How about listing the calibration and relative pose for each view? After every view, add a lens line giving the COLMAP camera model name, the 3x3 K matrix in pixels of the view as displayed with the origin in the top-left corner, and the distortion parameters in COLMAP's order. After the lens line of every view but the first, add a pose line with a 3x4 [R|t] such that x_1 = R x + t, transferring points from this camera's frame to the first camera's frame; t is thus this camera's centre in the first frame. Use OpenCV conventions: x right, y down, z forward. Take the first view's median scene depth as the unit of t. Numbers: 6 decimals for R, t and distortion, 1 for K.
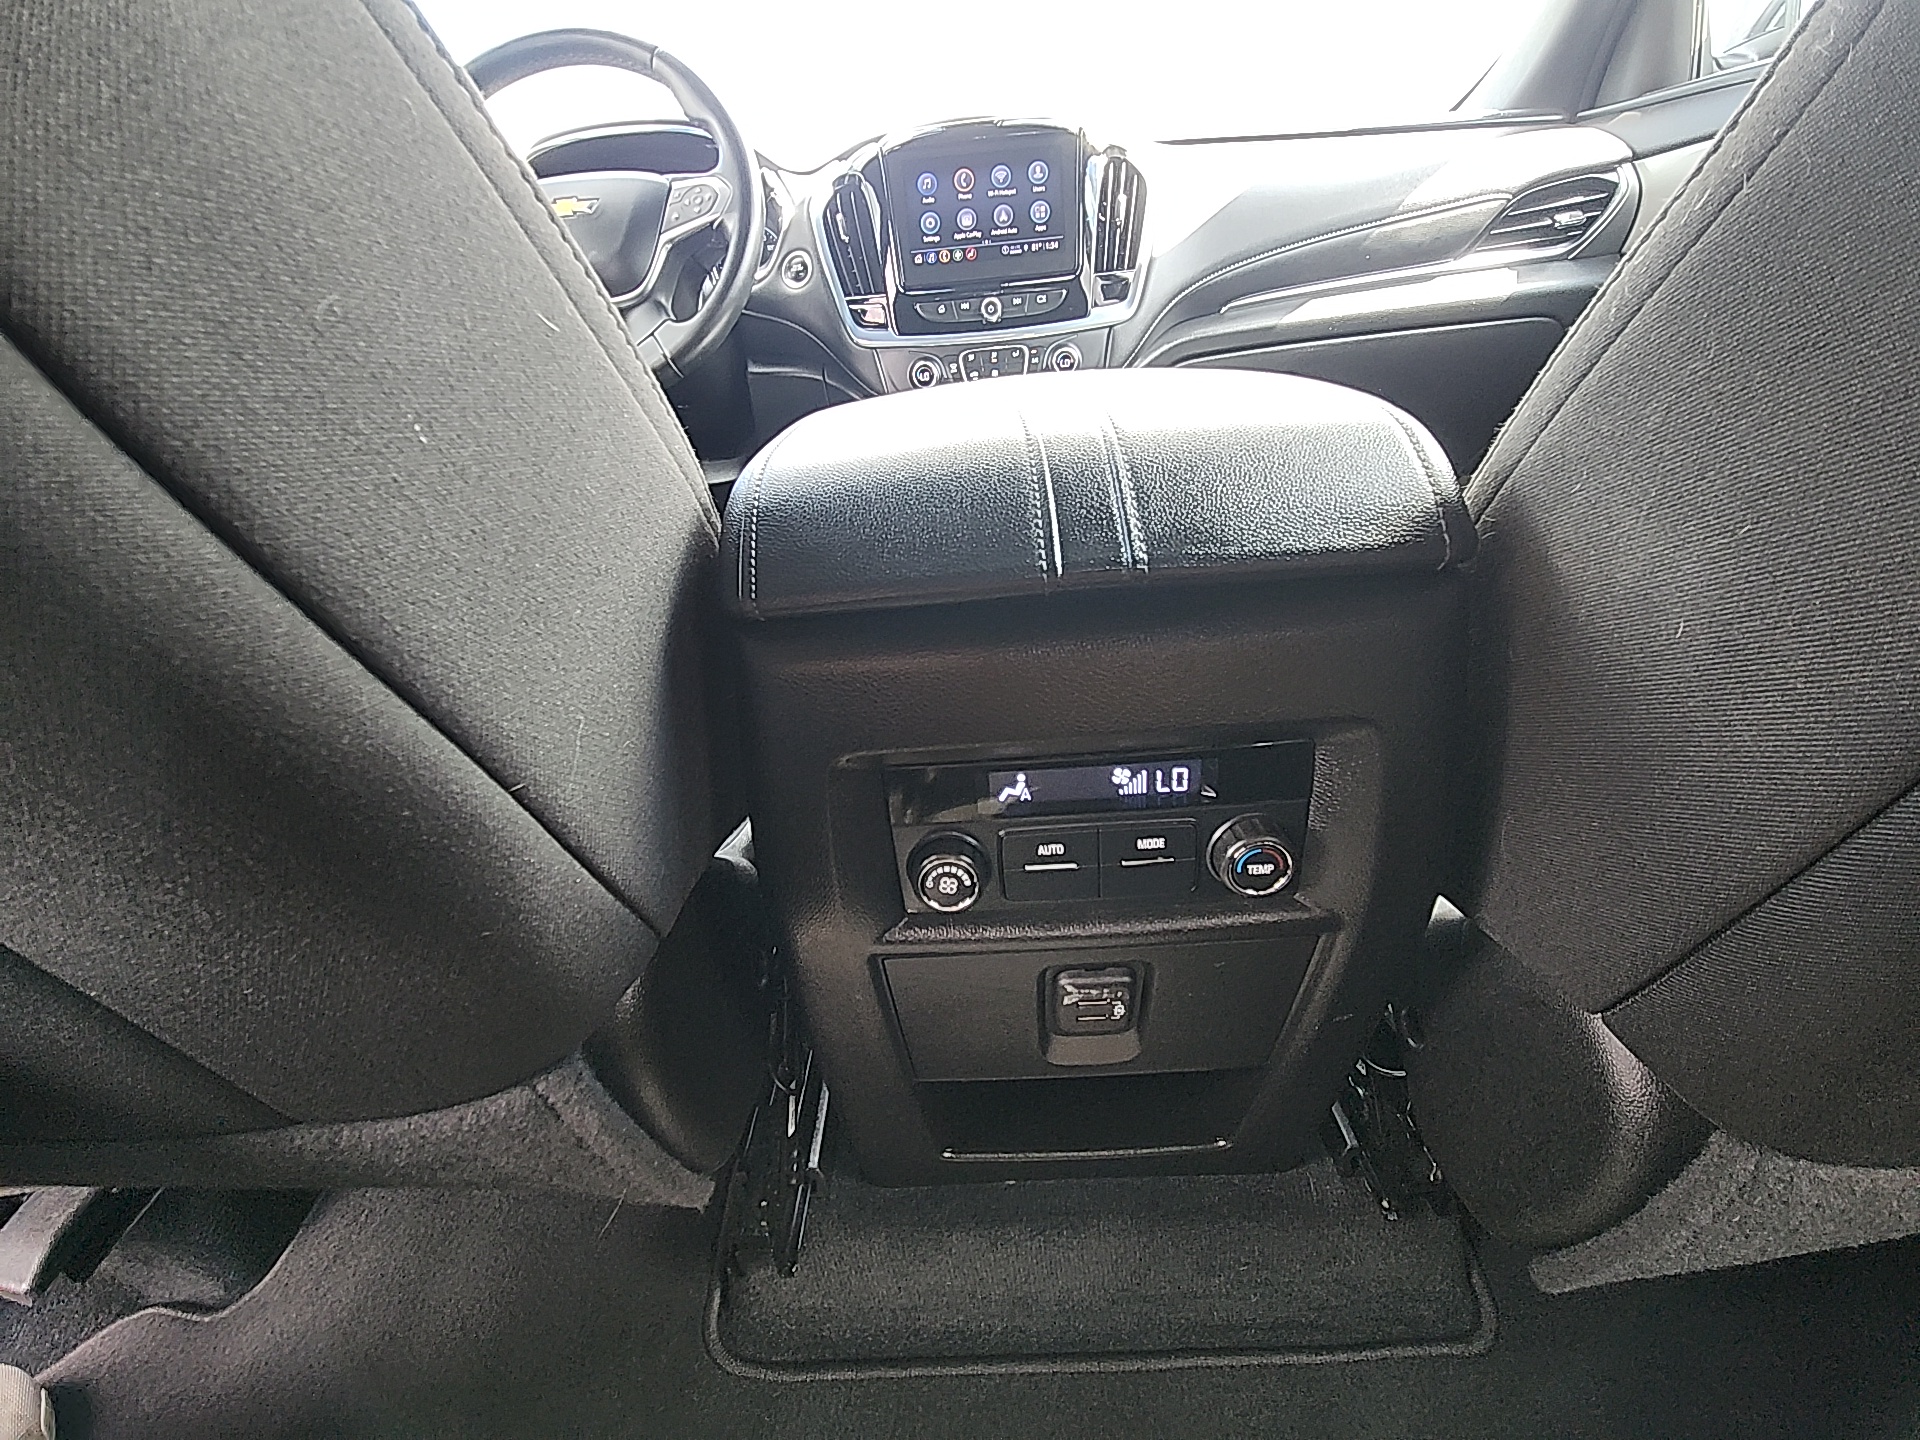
lens RADIAL K [[783.0, 0, 950.6], [0, 783.0, 698.4], [0, 0, 1]] dist [0.007698, -0.007061]
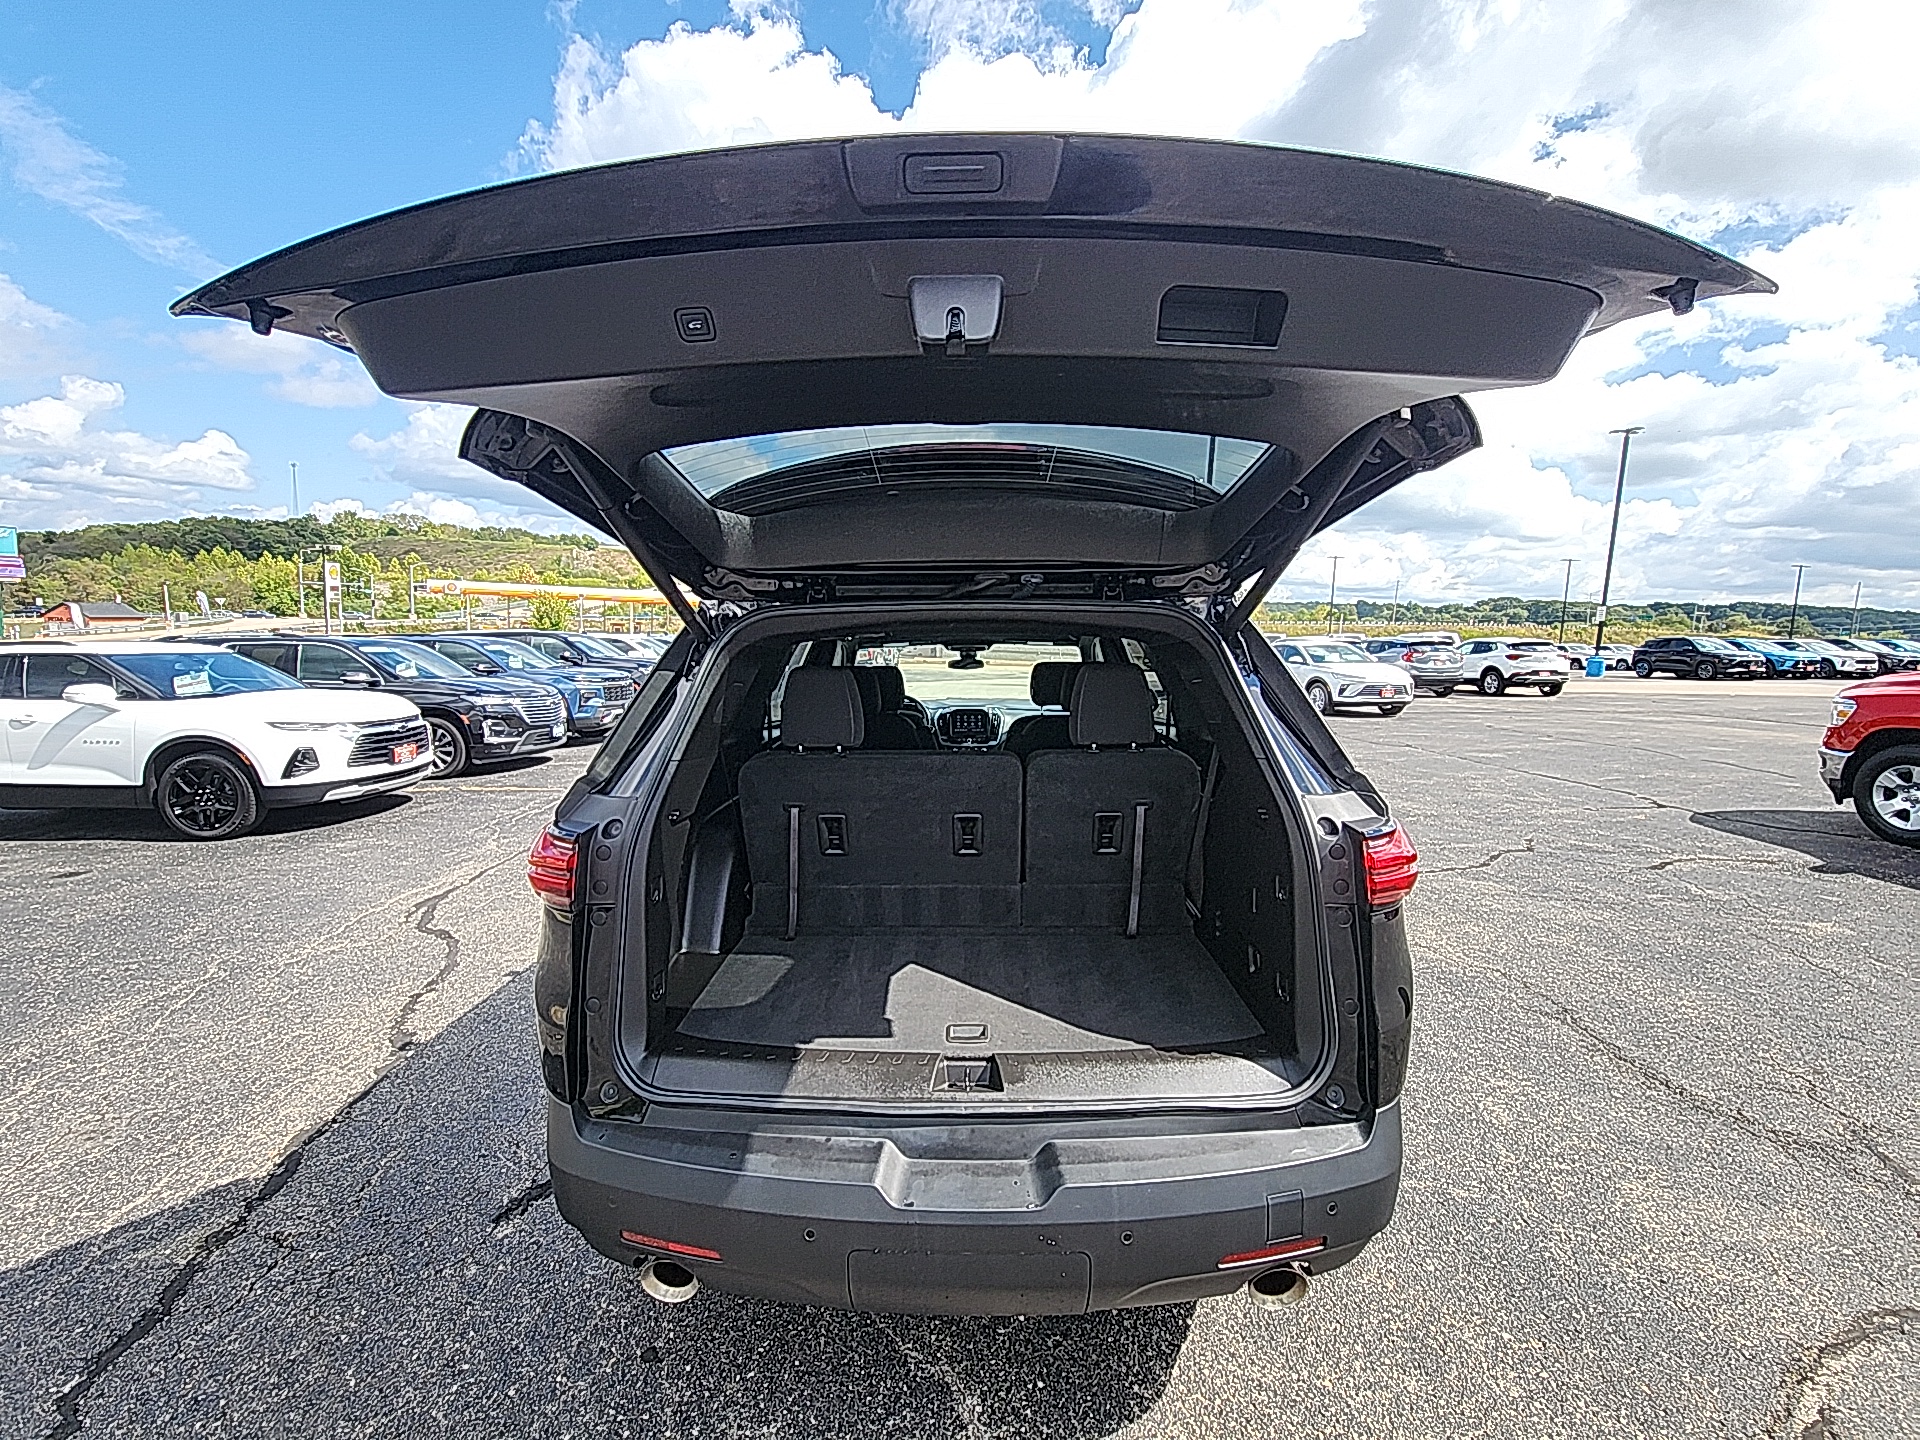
lens RADIAL K [[783.0, 0, 950.6], [0, 783.0, 698.4], [0, 0, 1]] dist [0.007698, -0.007061]
pose [[0.997227, 0.074028, -0.007595, -0.045498], [-0.071946, 0.933000, -0.352612, 1.044474], [-0.019017, 0.352180, 0.935739, -3.842341]]
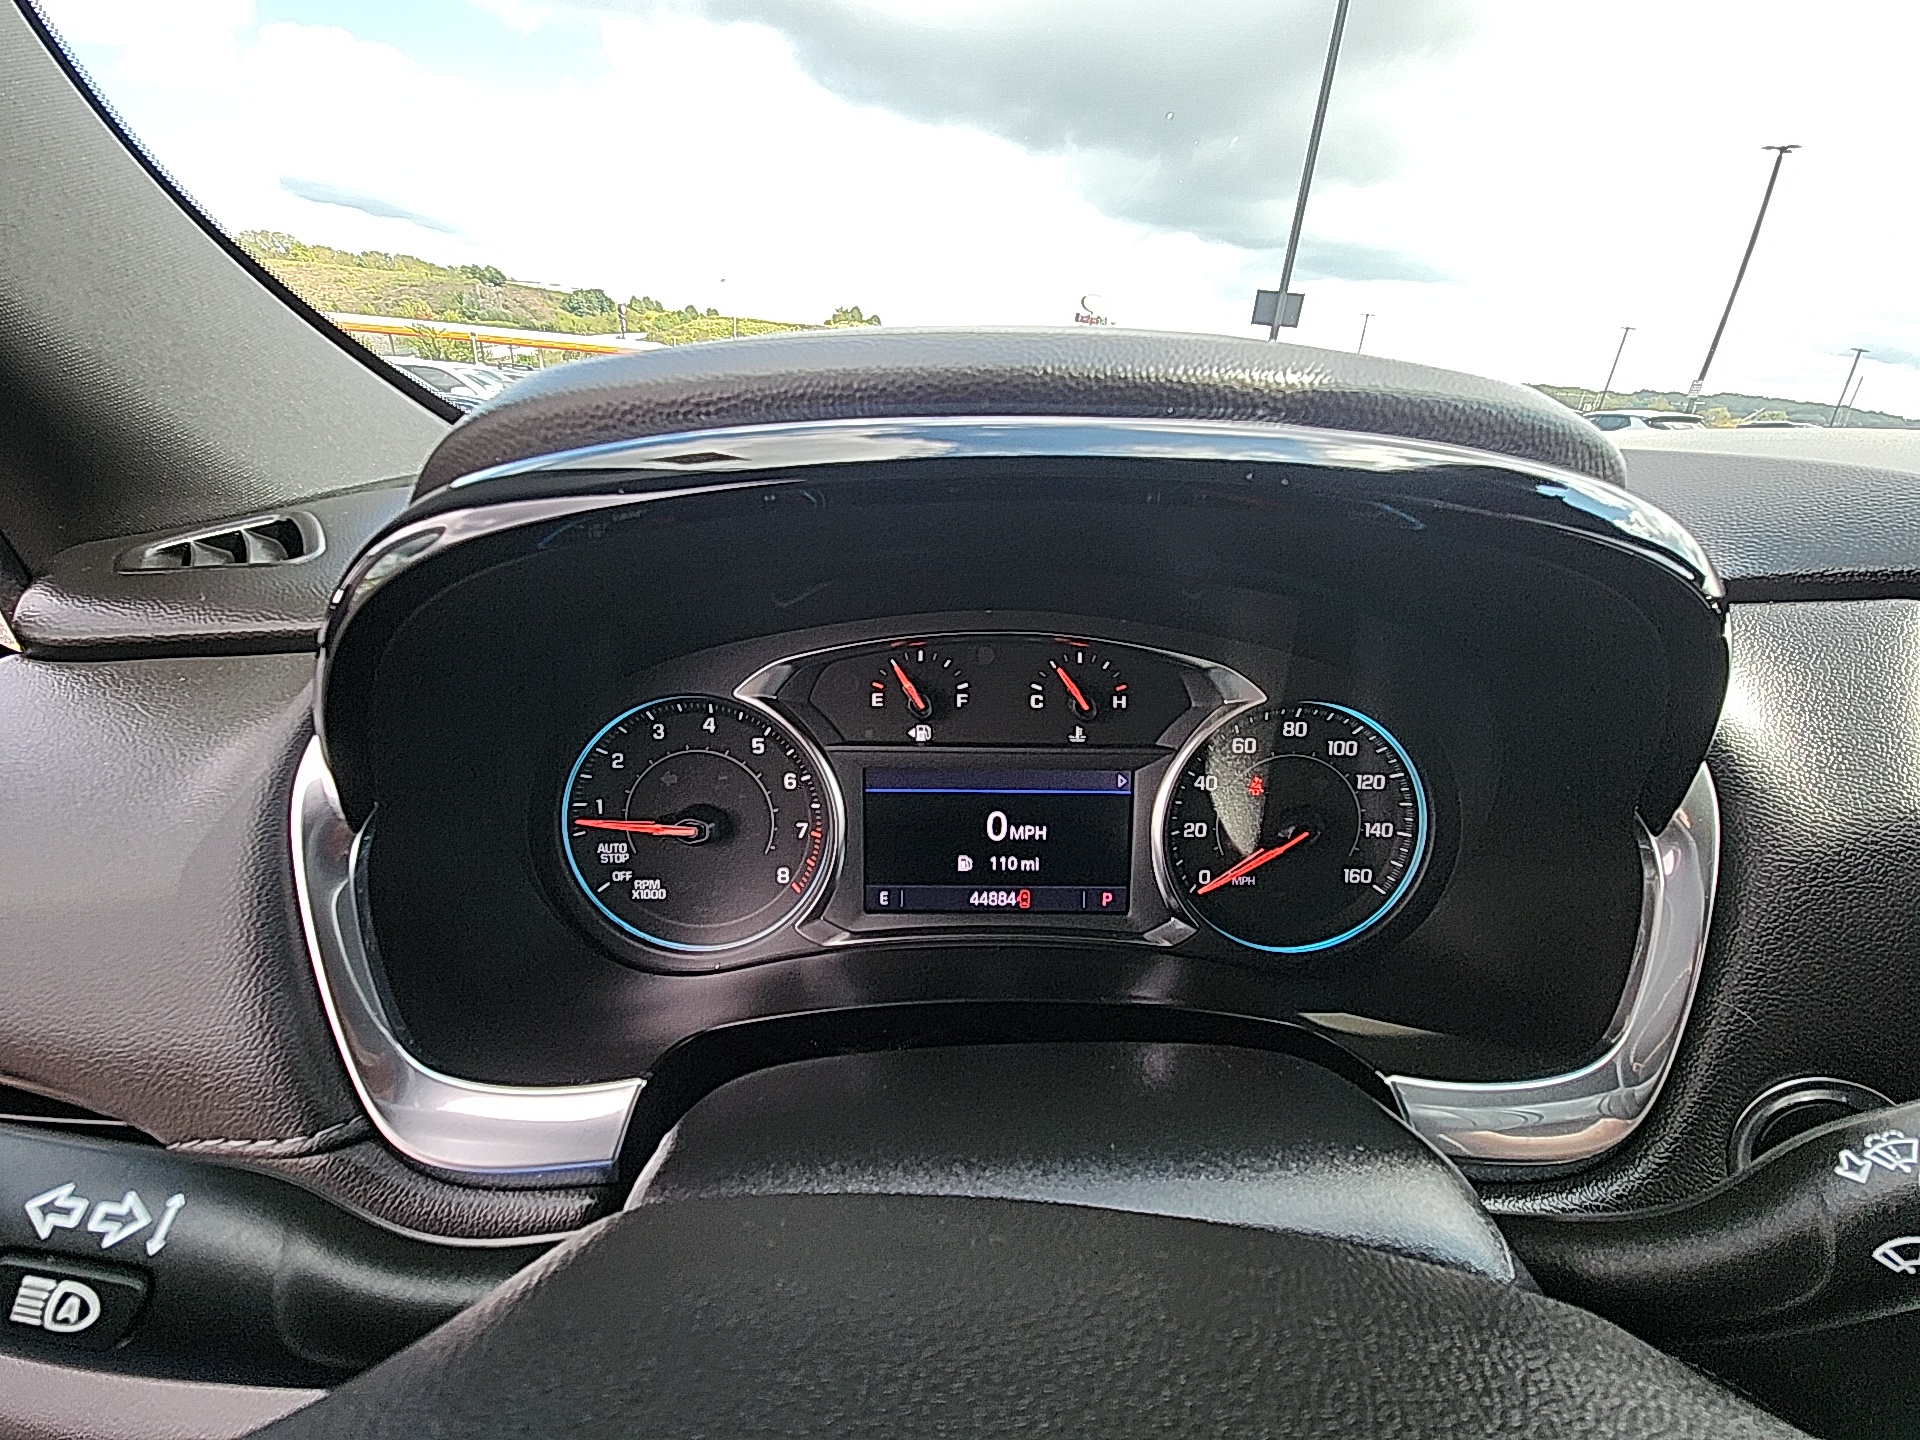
lens RADIAL K [[776.5, 0, 953.0], [0, 776.5, 695.9], [0, 0, 1]] dist [-0.000531, -0.000365]
pose [[0.994134, 0.082398, 0.070051, -0.448313], [-0.076113, 0.993200, -0.088100, -0.653504], [-0.076834, 0.082251, 0.993645, 0.856083]]
